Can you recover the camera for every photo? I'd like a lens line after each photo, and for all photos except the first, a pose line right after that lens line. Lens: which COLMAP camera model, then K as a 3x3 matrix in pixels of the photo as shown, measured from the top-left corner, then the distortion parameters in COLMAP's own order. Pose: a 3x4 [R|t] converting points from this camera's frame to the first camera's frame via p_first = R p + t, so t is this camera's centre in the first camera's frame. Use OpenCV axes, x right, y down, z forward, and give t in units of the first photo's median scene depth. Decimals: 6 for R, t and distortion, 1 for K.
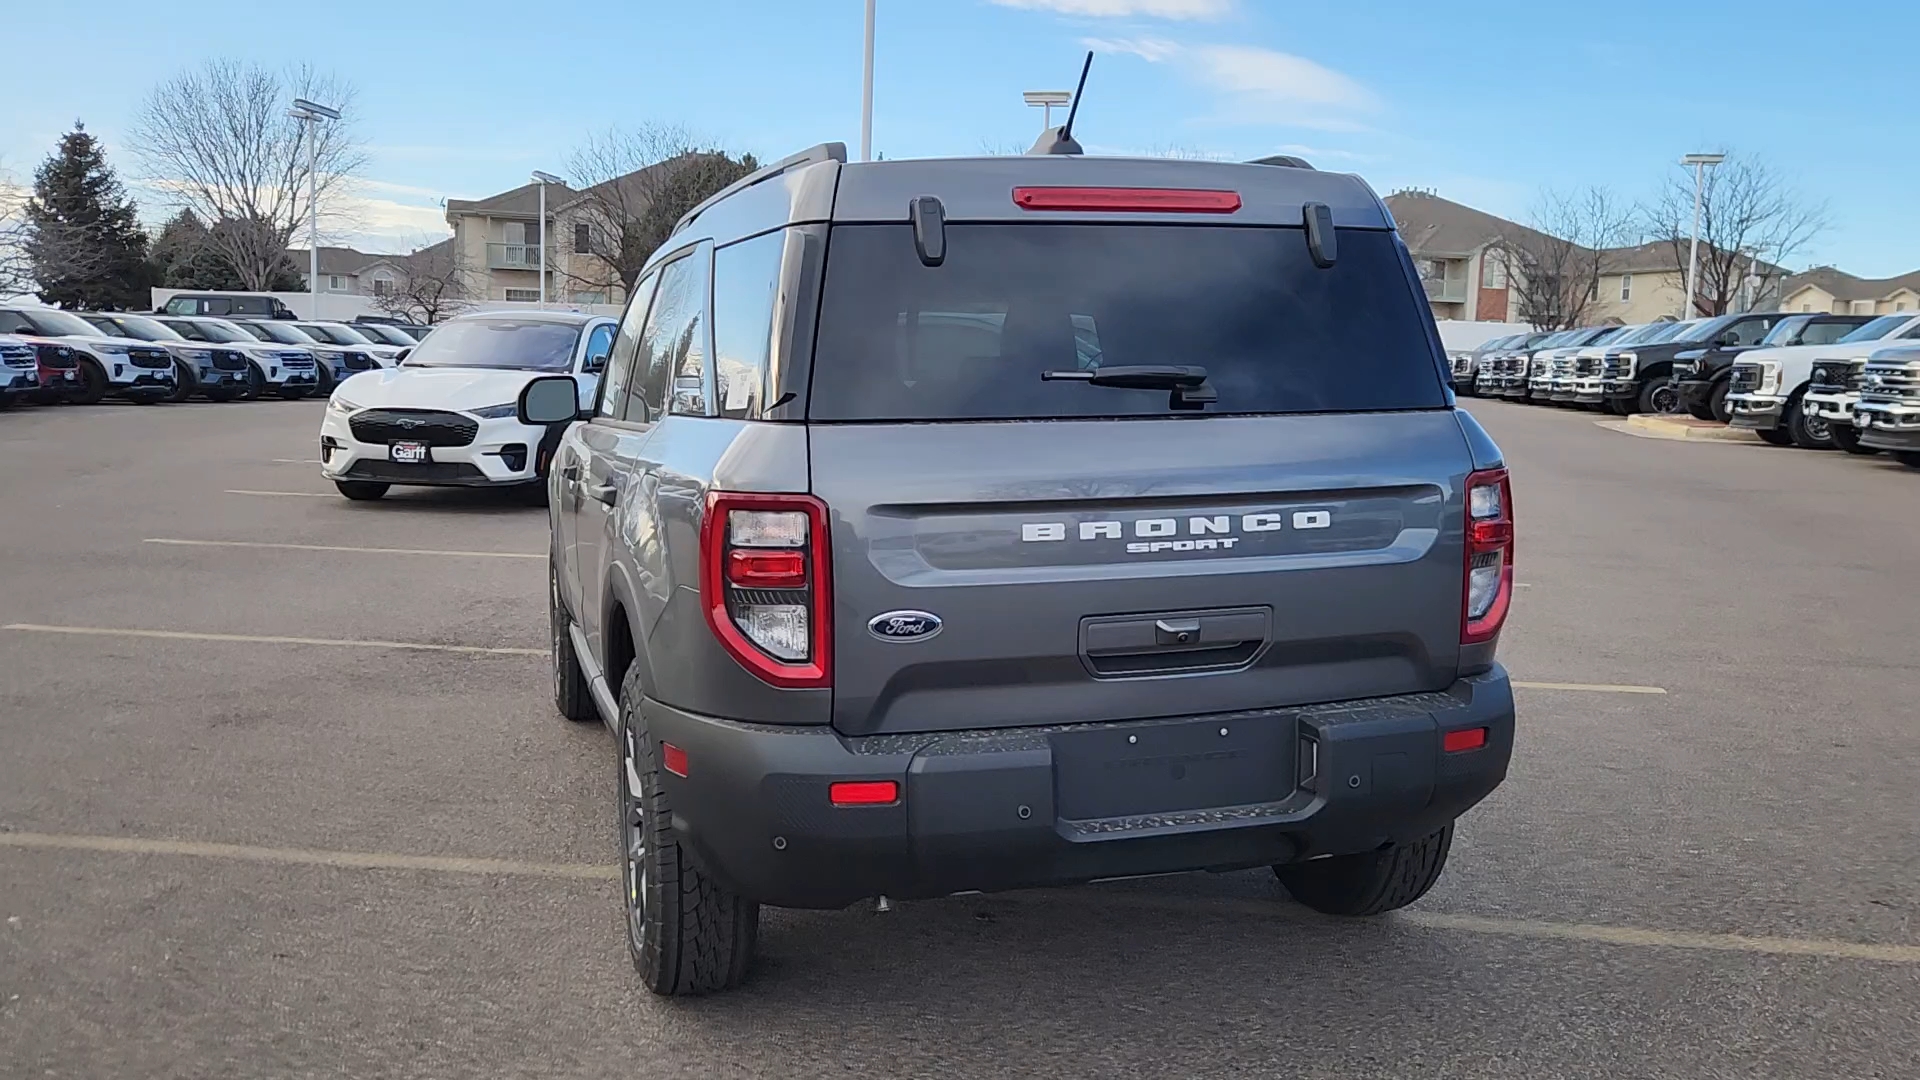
lens RADIAL K [[1630.1, 0, 952.8], [0, 1630.1, 545.5], [0, 0, 1]] dist [0.033312, -0.010709]
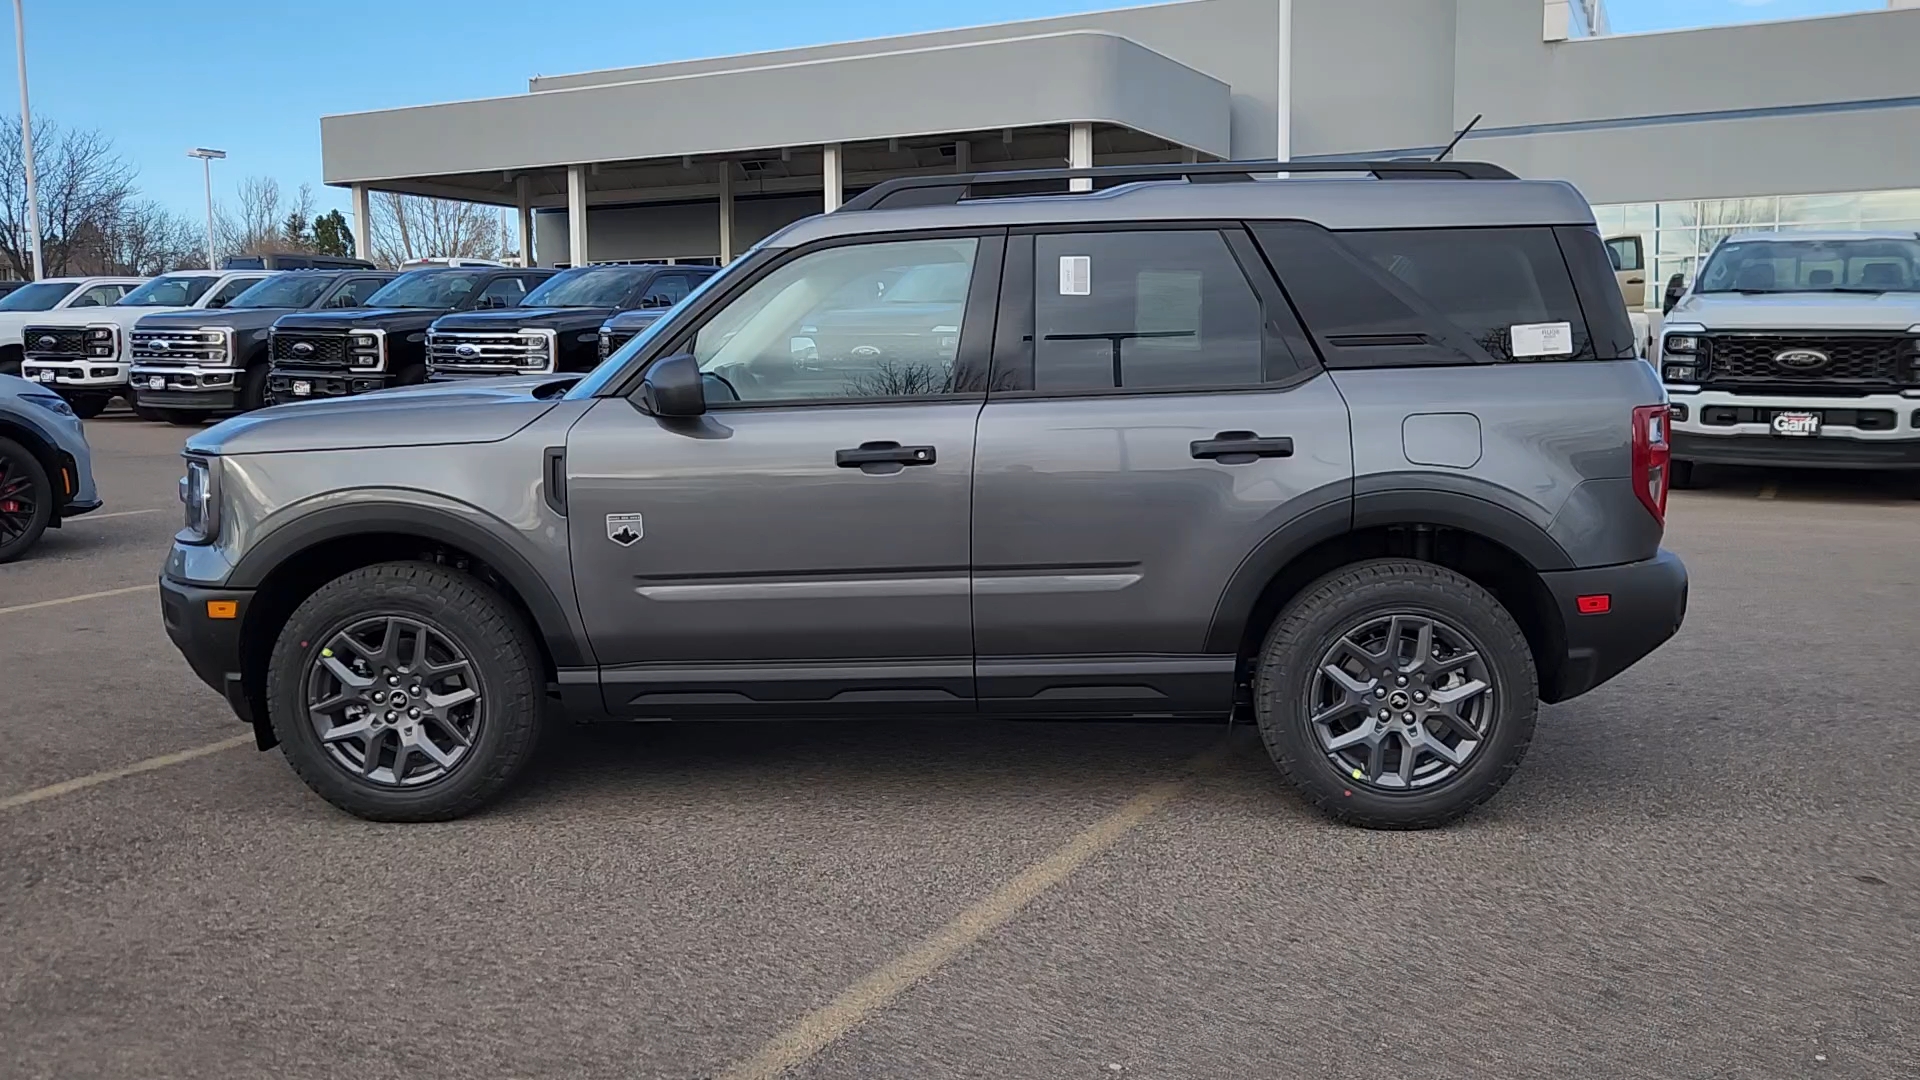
lens RADIAL K [[1631.8, 0, 946.0], [0, 1631.8, 548.3], [0, 0, 1]] dist [0.030702, -0.009106]
pose [[0.333565, -0.141502, 0.932047, -0.970395], [0.121705, 0.986861, 0.106268, -0.078455], [-0.934838, 0.077987, 0.346404, 0.601270]]
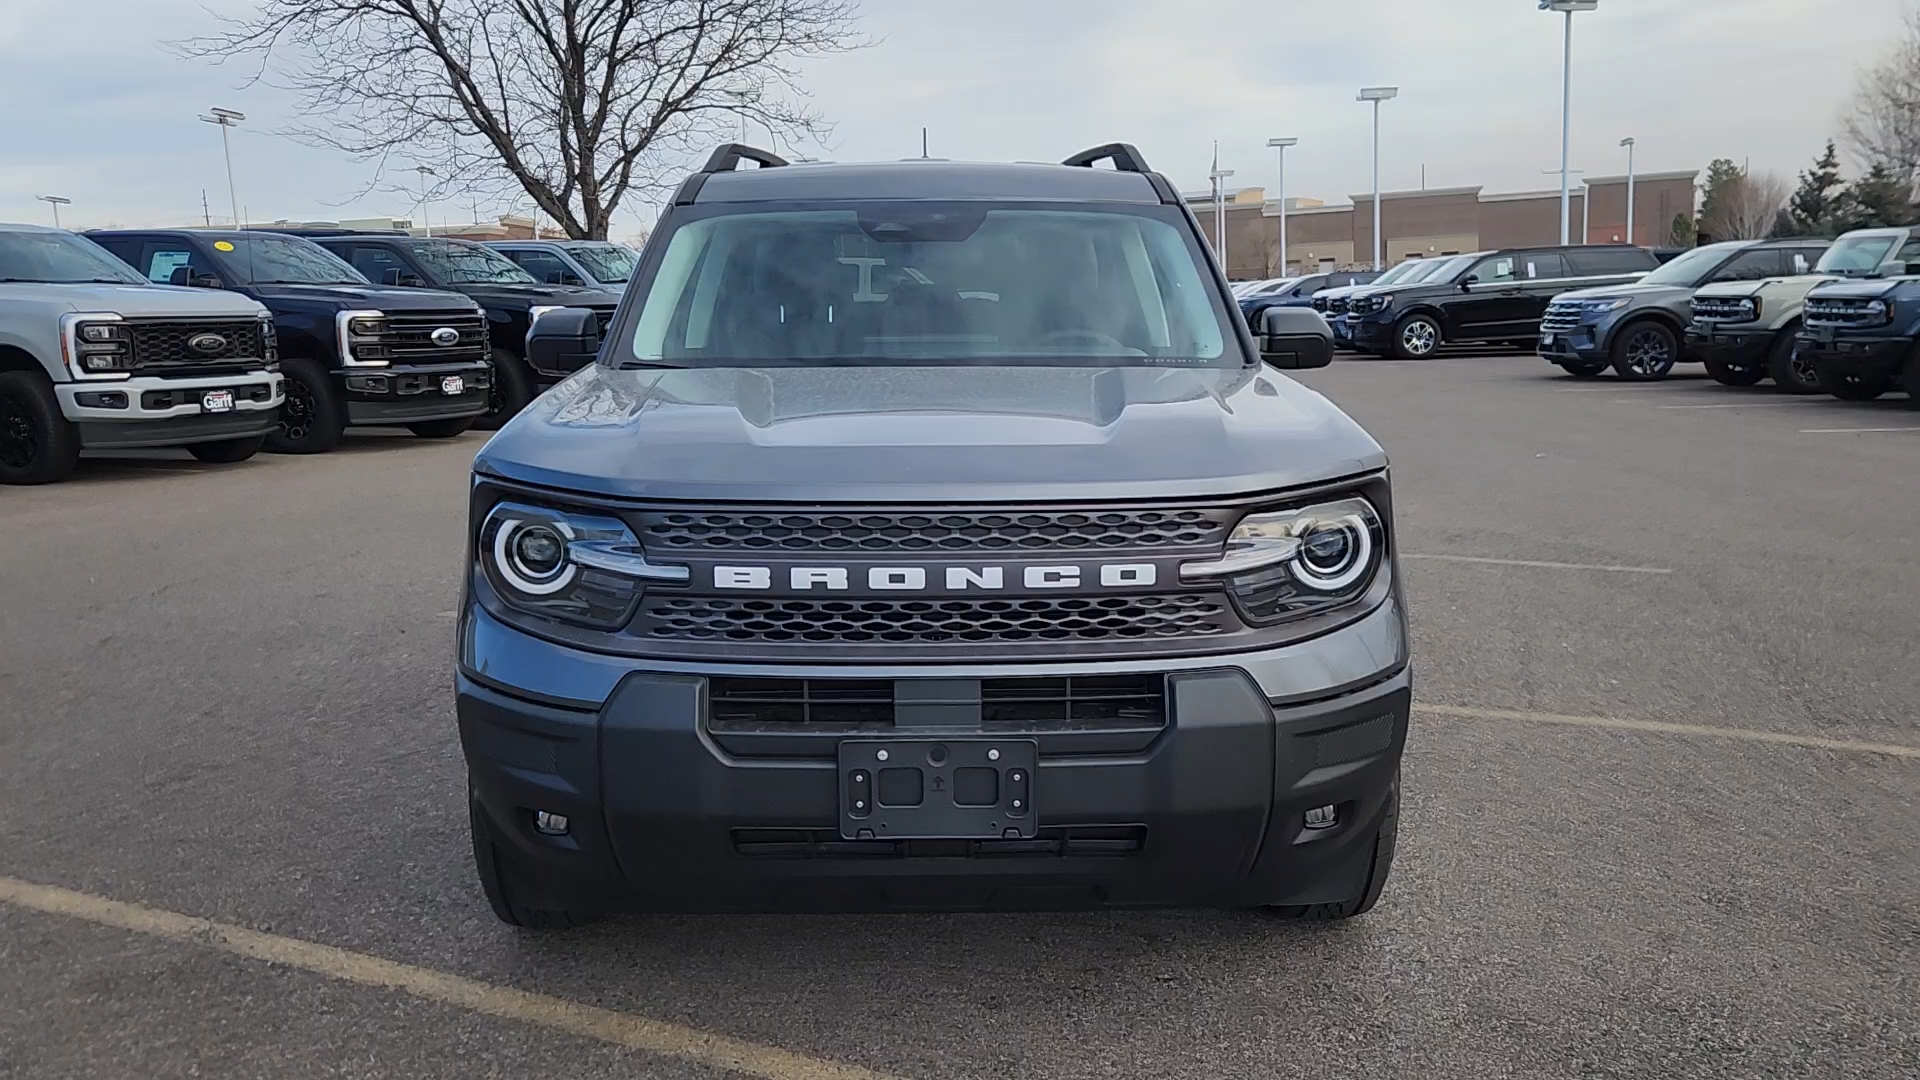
lens RADIAL K [[1630.1, 0, 952.8], [0, 1630.1, 545.5], [0, 0, 1]] dist [0.033312, -0.010709]
pose [[-0.963101, -0.031642, 0.267275, -0.300070], [0.044275, 0.960909, 0.273300, -0.220390], [-0.265475, 0.275049, -0.924052, 1.829513]]
